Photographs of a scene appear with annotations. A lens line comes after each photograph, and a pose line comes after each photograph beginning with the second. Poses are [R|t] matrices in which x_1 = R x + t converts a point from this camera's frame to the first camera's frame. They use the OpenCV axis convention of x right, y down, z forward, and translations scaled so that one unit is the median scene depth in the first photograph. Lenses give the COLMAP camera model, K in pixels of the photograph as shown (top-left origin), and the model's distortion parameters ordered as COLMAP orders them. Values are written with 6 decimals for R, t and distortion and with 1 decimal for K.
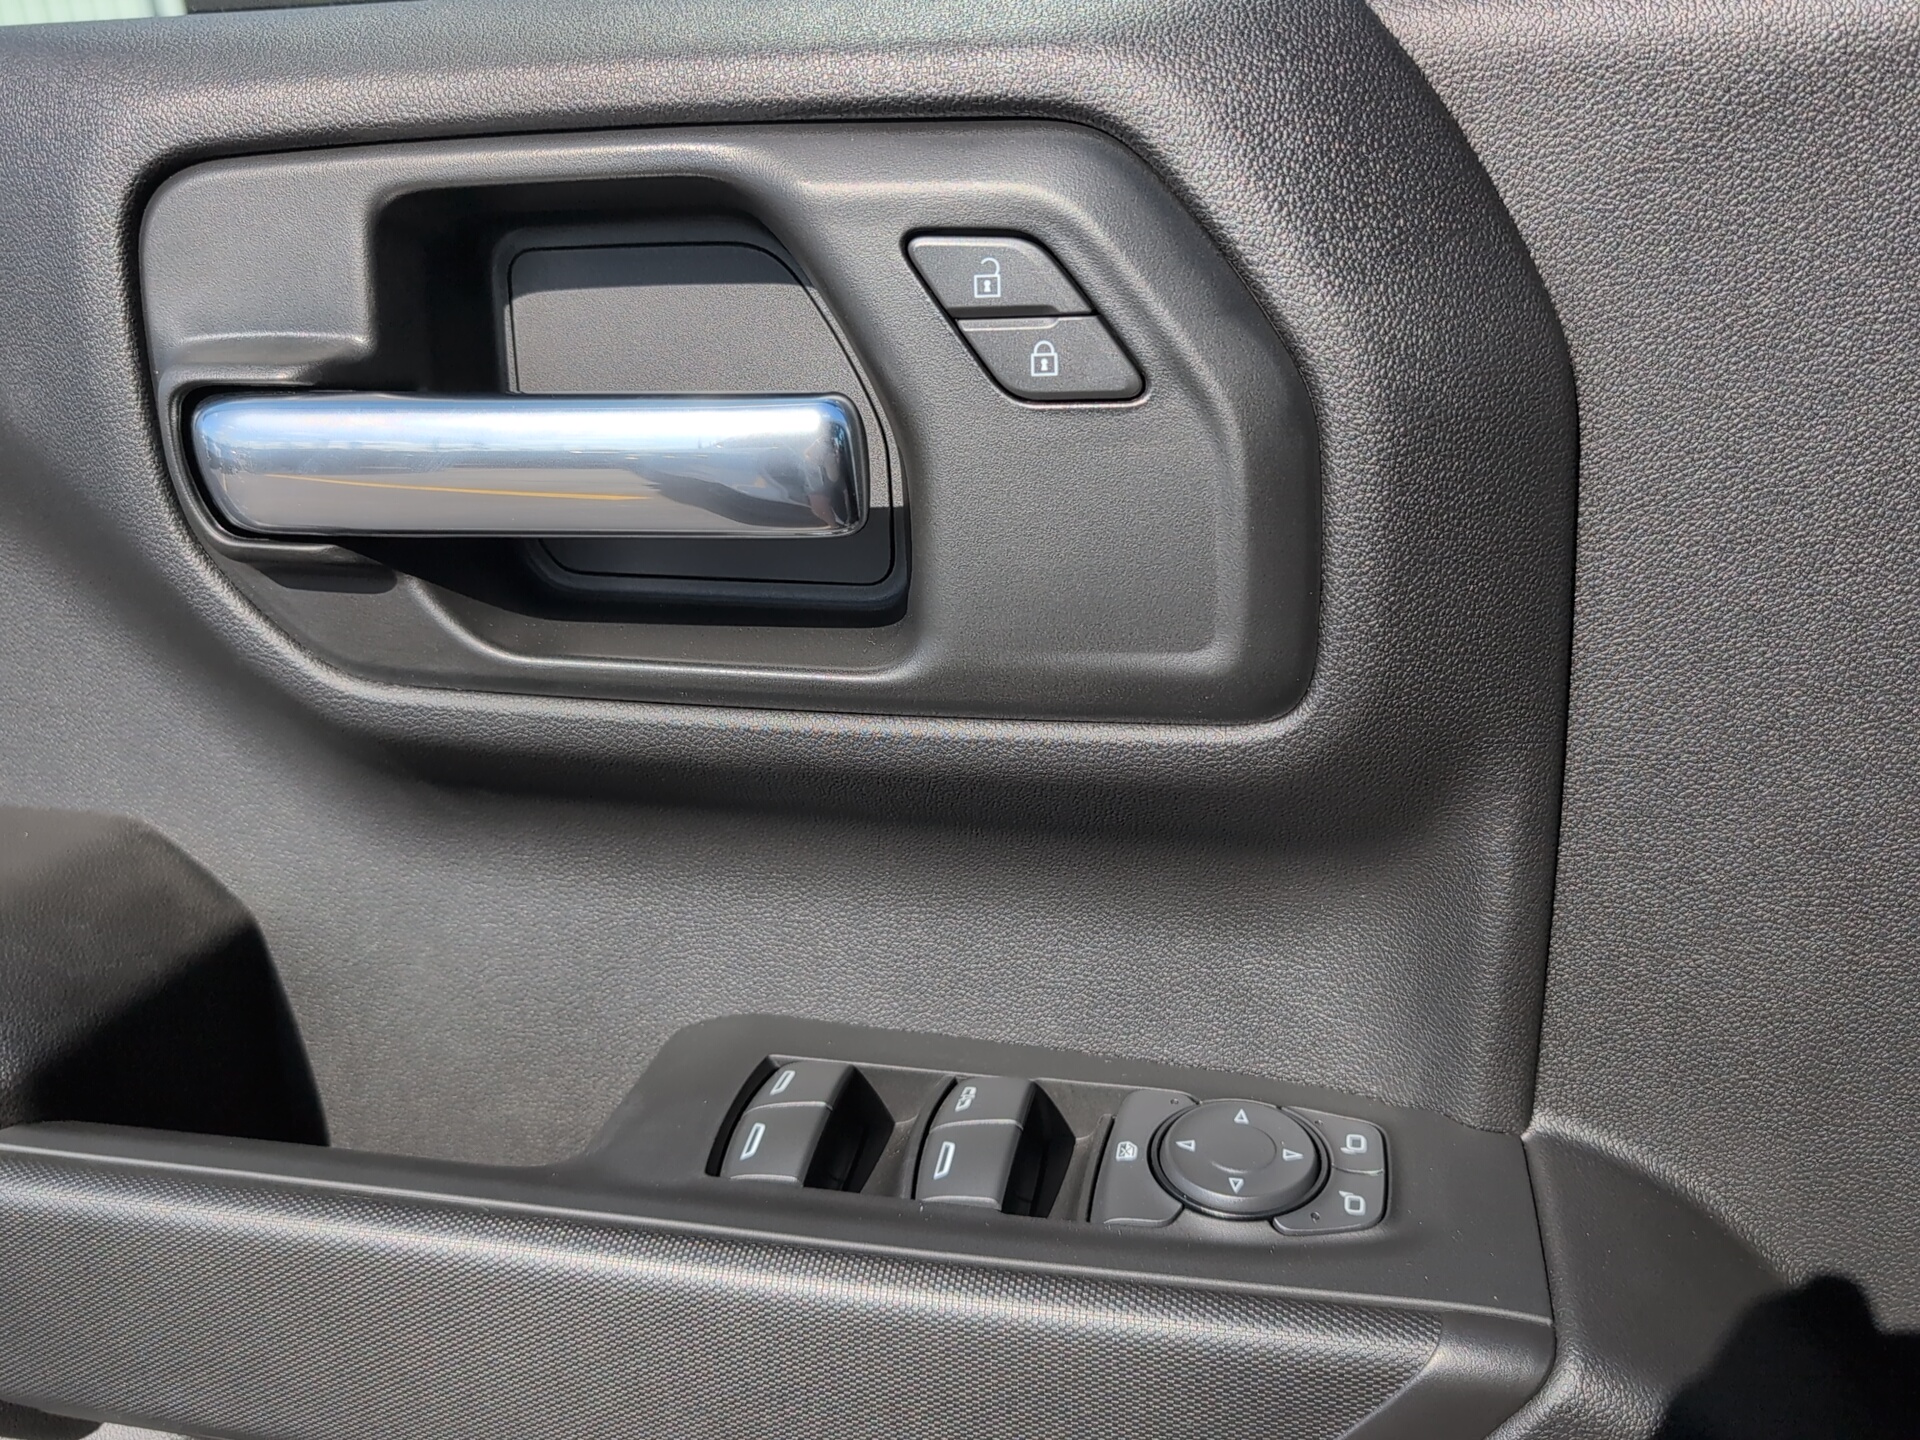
lens RADIAL K [[1580.0, 0, 960.0], [0, 1580.0, 712.6], [0, 0, 1]] dist [-0.012778, -0.050259]
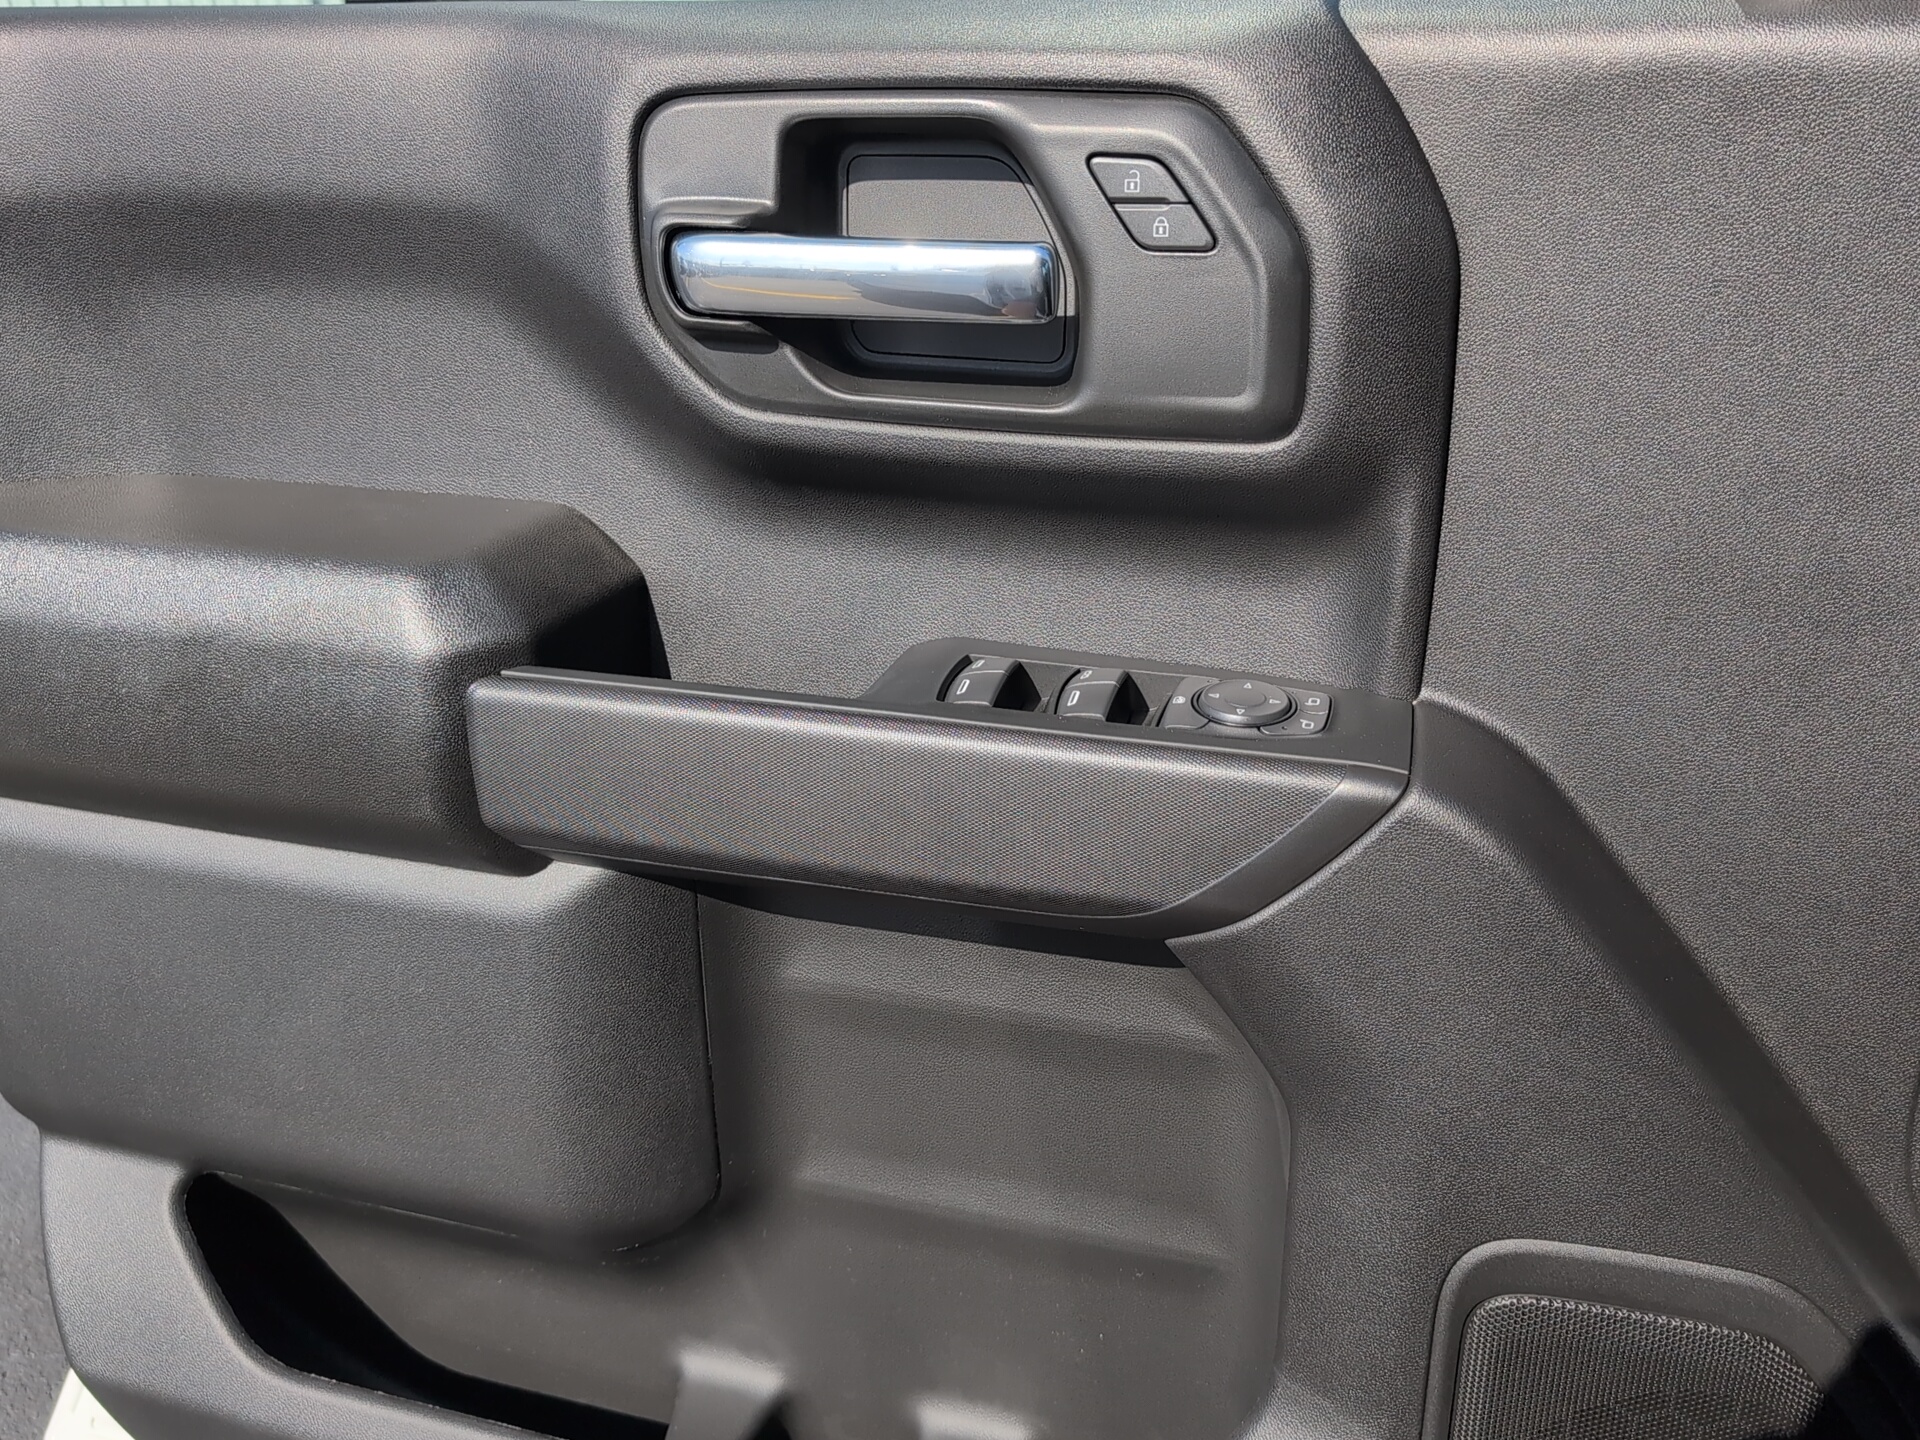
lens RADIAL K [[1580.0, 0, 950.1], [0, 1580.0, 735.0], [0, 0, 1]] dist [-0.012778, -0.050259]
pose [[0.996830, 0.056755, -0.055758, -0.049261], [-0.053230, 0.996606, 0.062791, 0.232876], [0.059133, -0.059624, 0.996468, -0.777690]]
